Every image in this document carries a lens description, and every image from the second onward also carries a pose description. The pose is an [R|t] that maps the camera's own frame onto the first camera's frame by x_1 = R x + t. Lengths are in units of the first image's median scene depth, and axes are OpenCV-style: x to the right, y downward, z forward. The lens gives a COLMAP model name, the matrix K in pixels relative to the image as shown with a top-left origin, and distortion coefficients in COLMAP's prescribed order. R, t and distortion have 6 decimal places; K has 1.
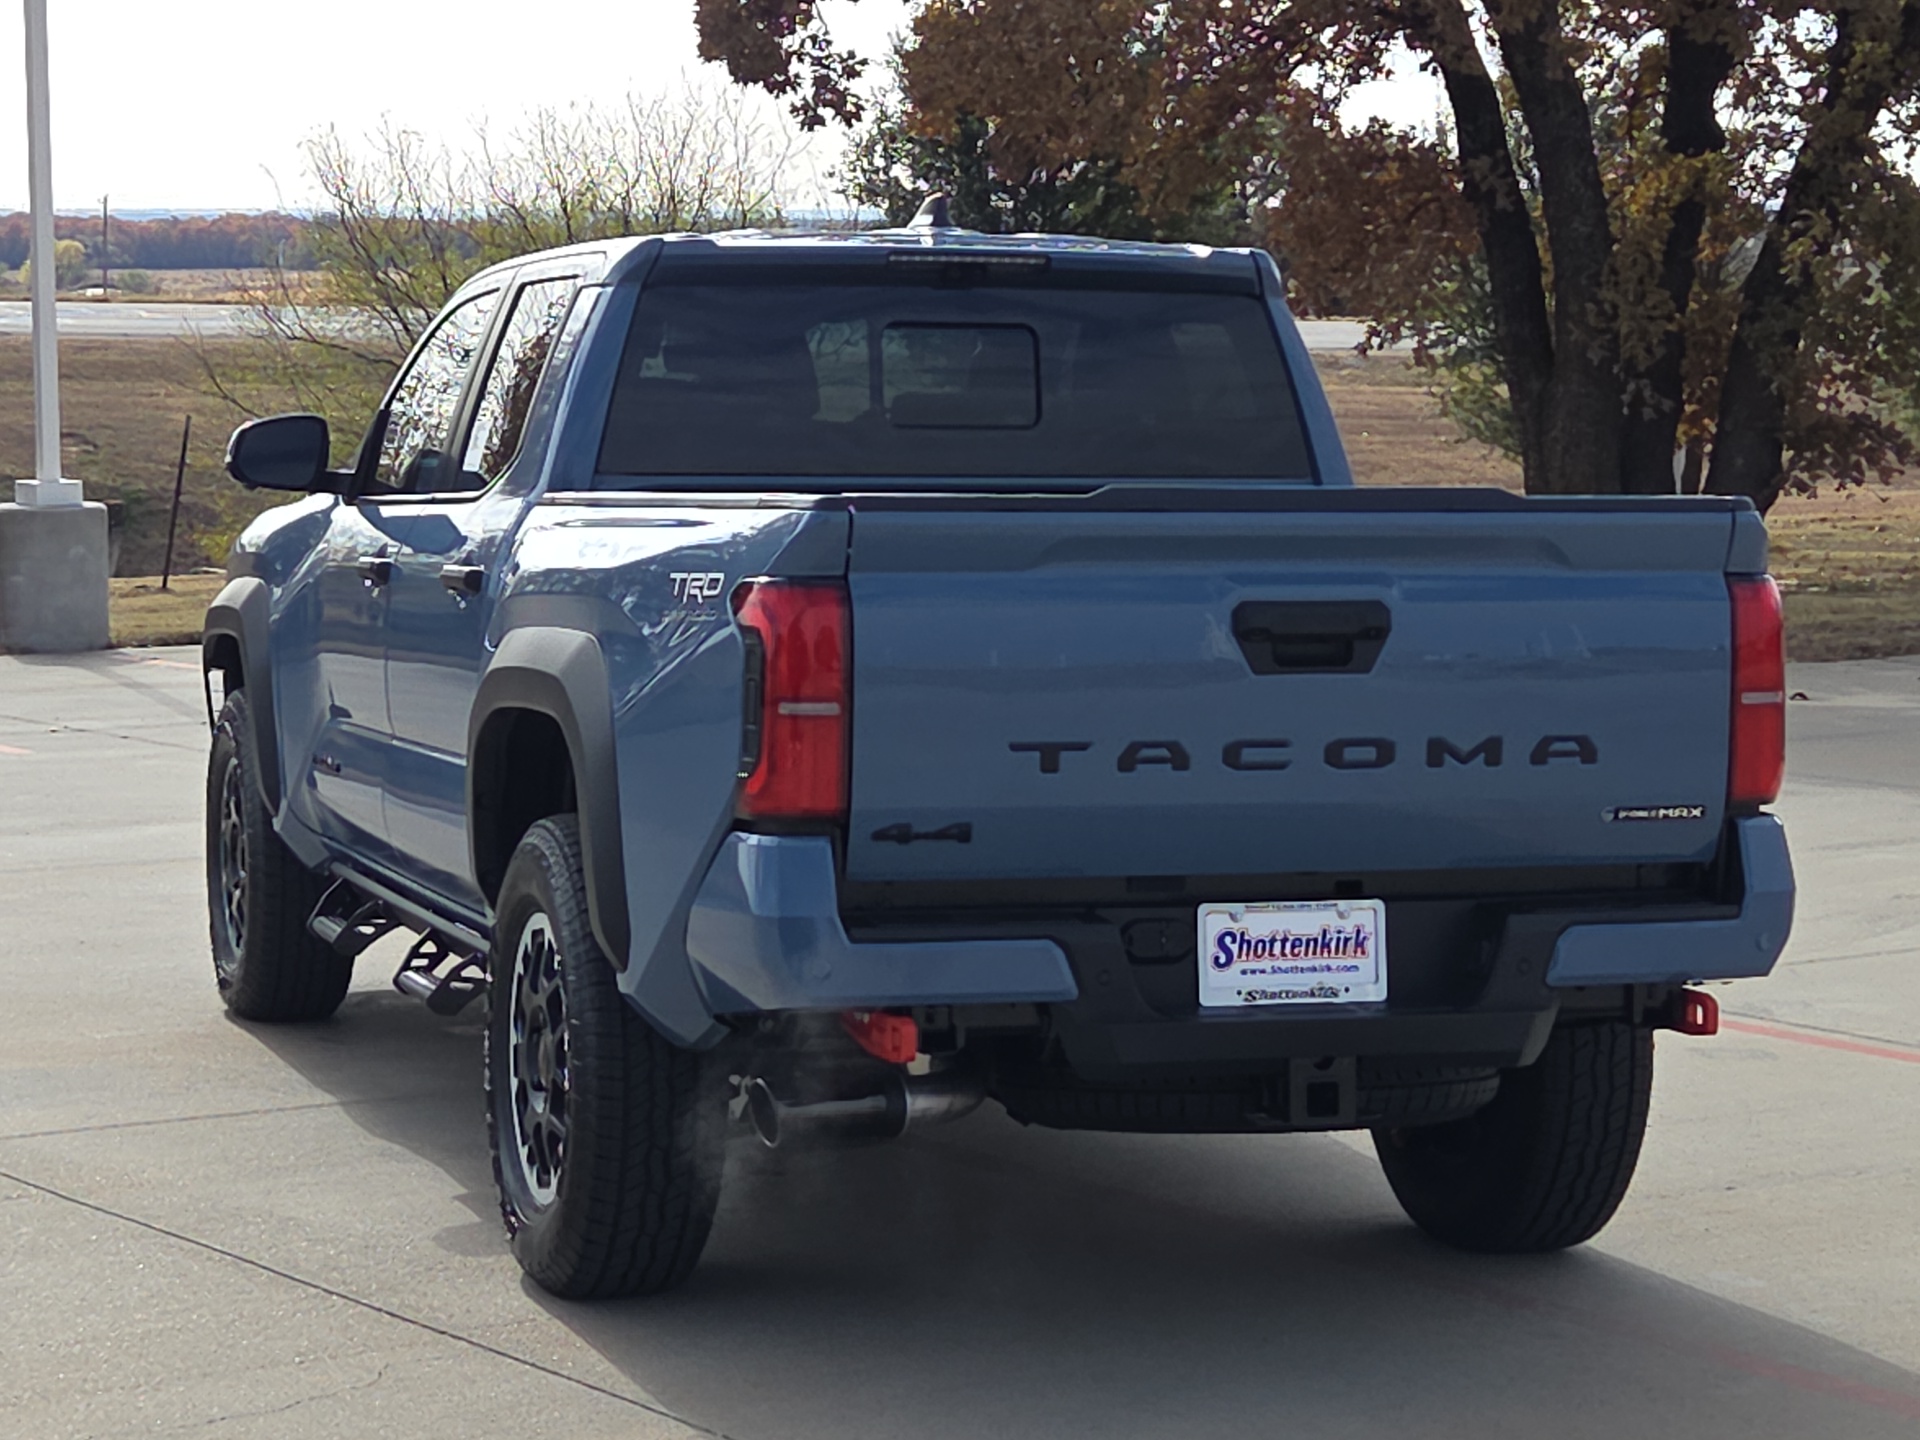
lens RADIAL K [[4383.0, 0, 946.5], [0, 4383.0, 718.1], [0, 0, 1]] dist [0.198578, 0.000000]
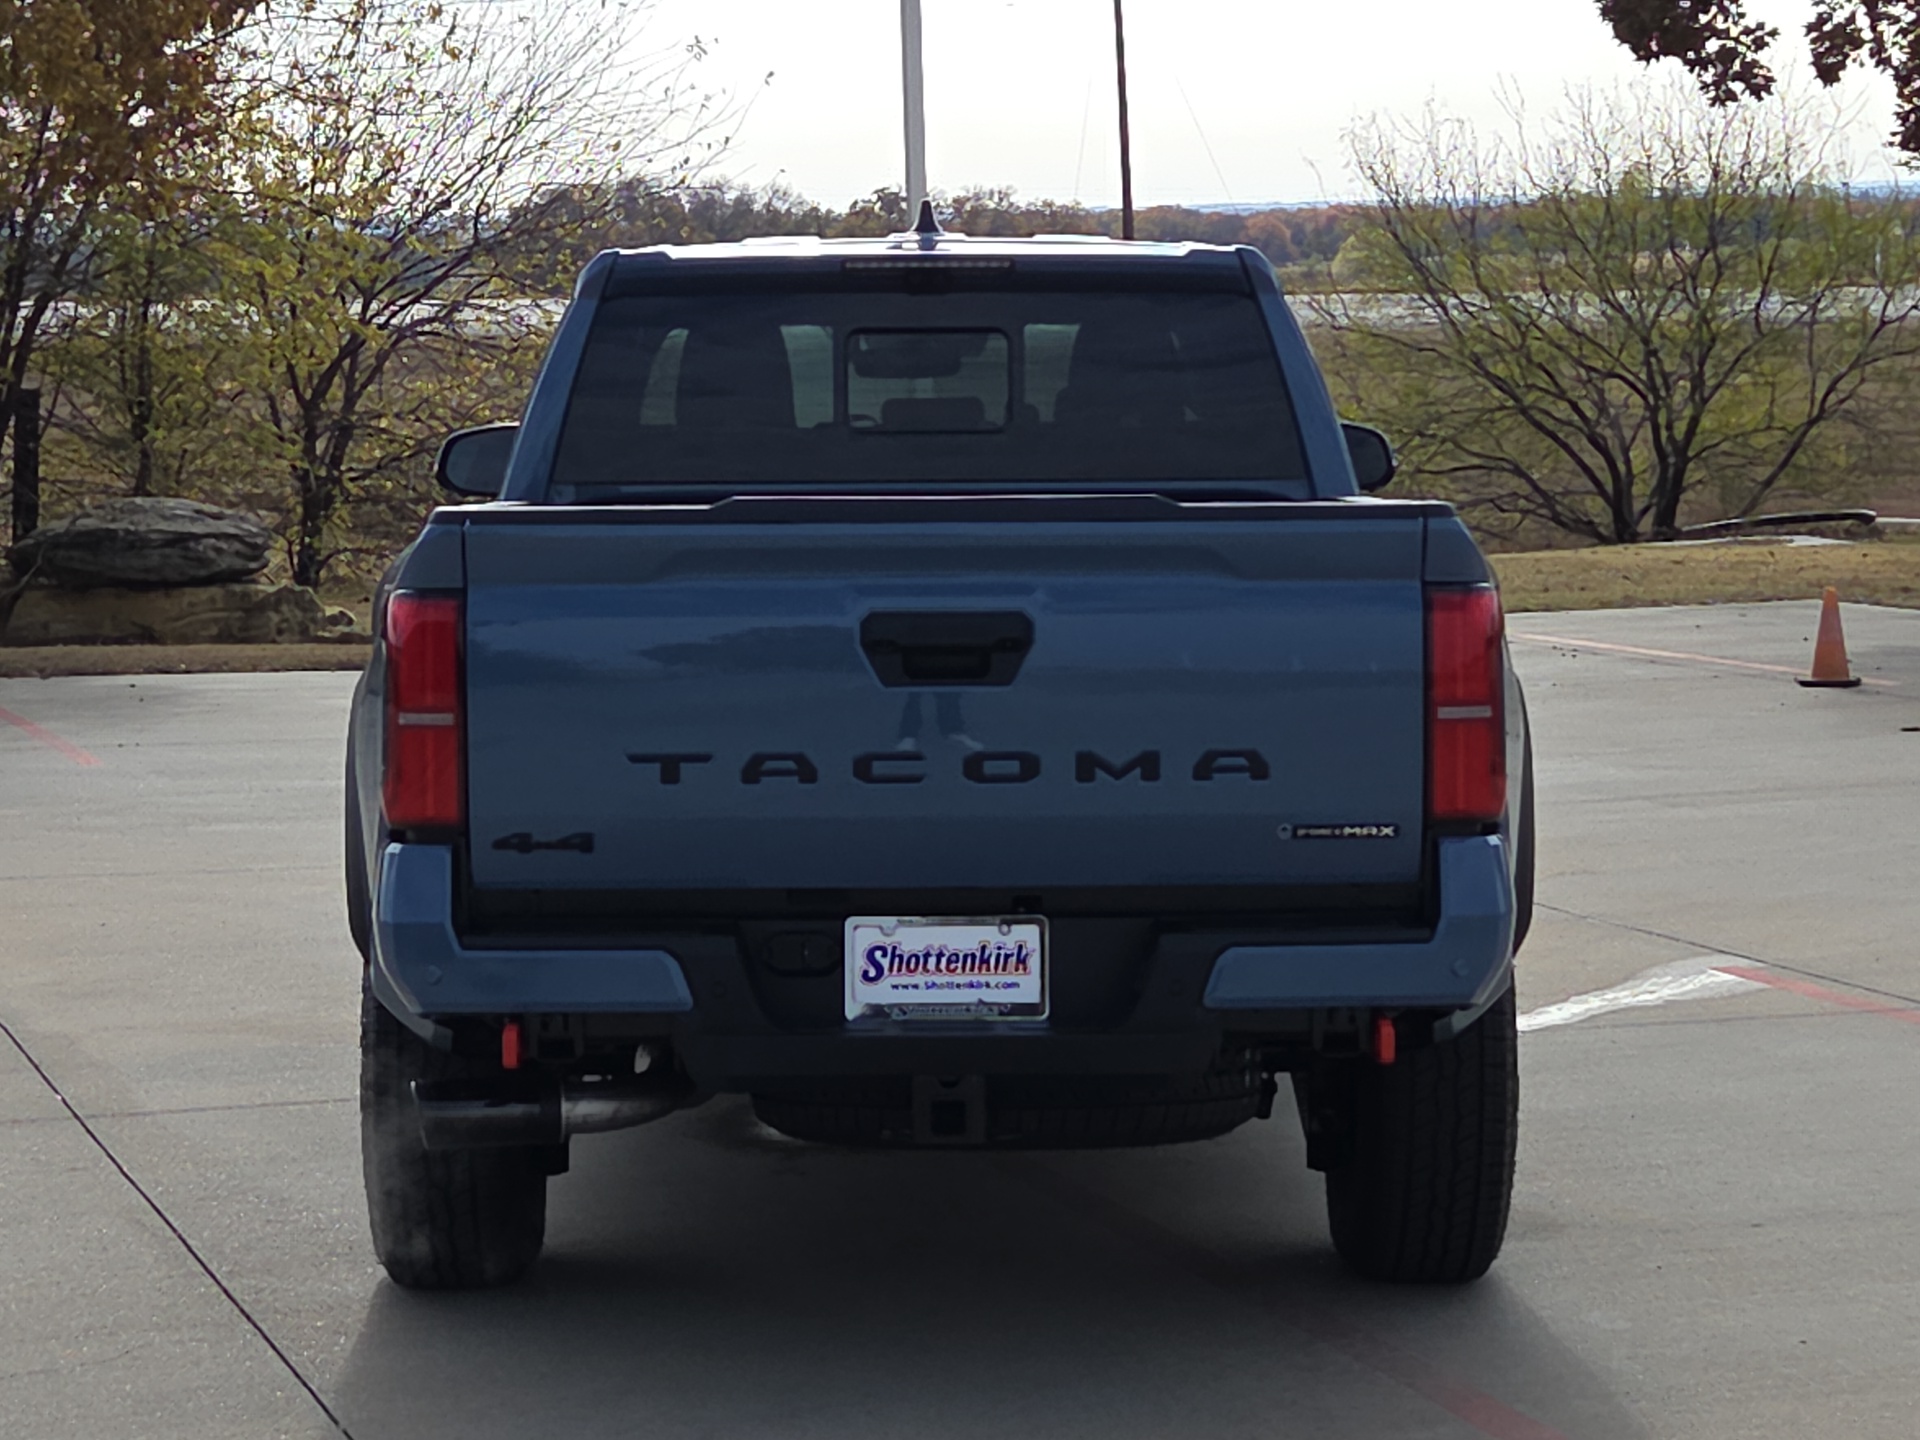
lens RADIAL K [[4383.0, 0, 968.6], [0, 4383.0, 725.3], [0, 0, 1]] dist [0.198578, 0.000000]
pose [[0.957253, 0.006471, -0.289181, 0.367889], [-0.004882, 0.999969, 0.006214, -0.007309], [0.289212, -0.004537, 0.957254, 0.058042]]
